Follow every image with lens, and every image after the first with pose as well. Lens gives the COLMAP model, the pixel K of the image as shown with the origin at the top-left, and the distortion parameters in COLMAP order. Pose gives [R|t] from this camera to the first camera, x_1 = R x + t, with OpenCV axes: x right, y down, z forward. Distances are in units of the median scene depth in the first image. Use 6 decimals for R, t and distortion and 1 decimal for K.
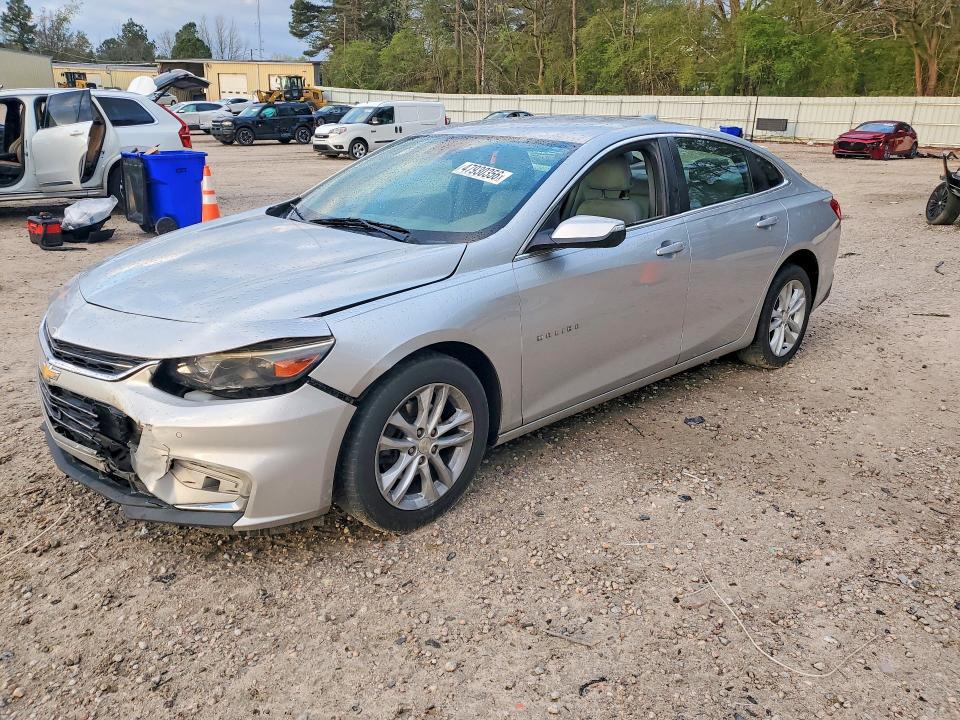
lens RADIAL K [[744.5, 0, 480.0], [0, 744.5, 360.0], [0, 0, 1]] dist [0.011900, 0.007717]
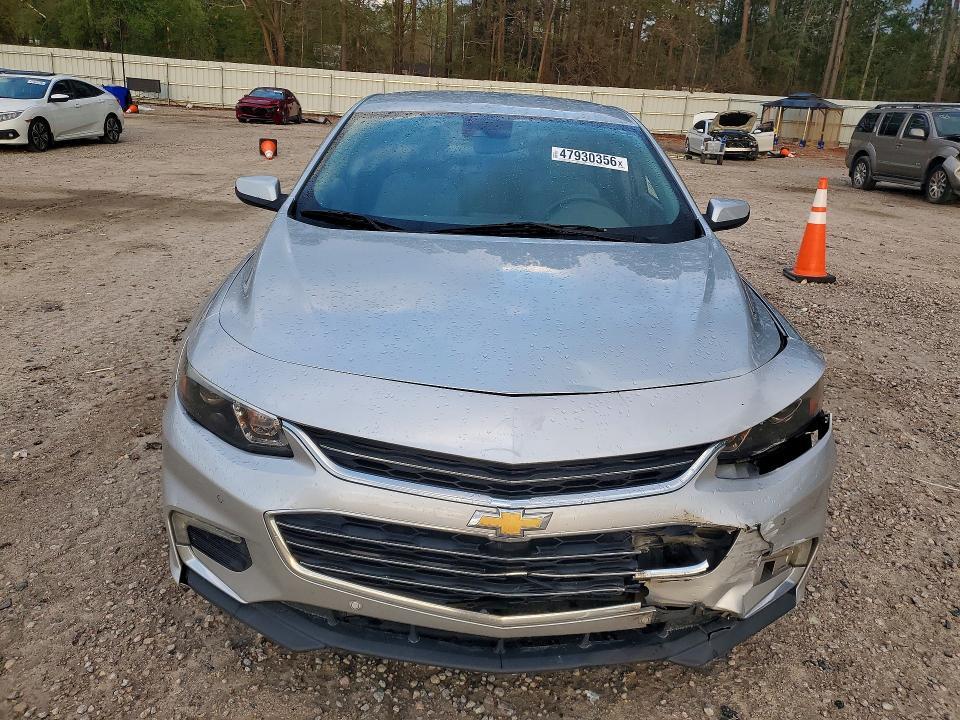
lens RADIAL K [[744.5, 0, 480.0], [0, 744.5, 360.0], [0, 0, 1]] dist [0.011900, 0.007717]
pose [[0.671607, -0.221221, 0.707111, -0.097775], [0.187137, 0.974089, 0.127006, -0.019096], [-0.716885, 0.047028, 0.695604, 0.059378]]
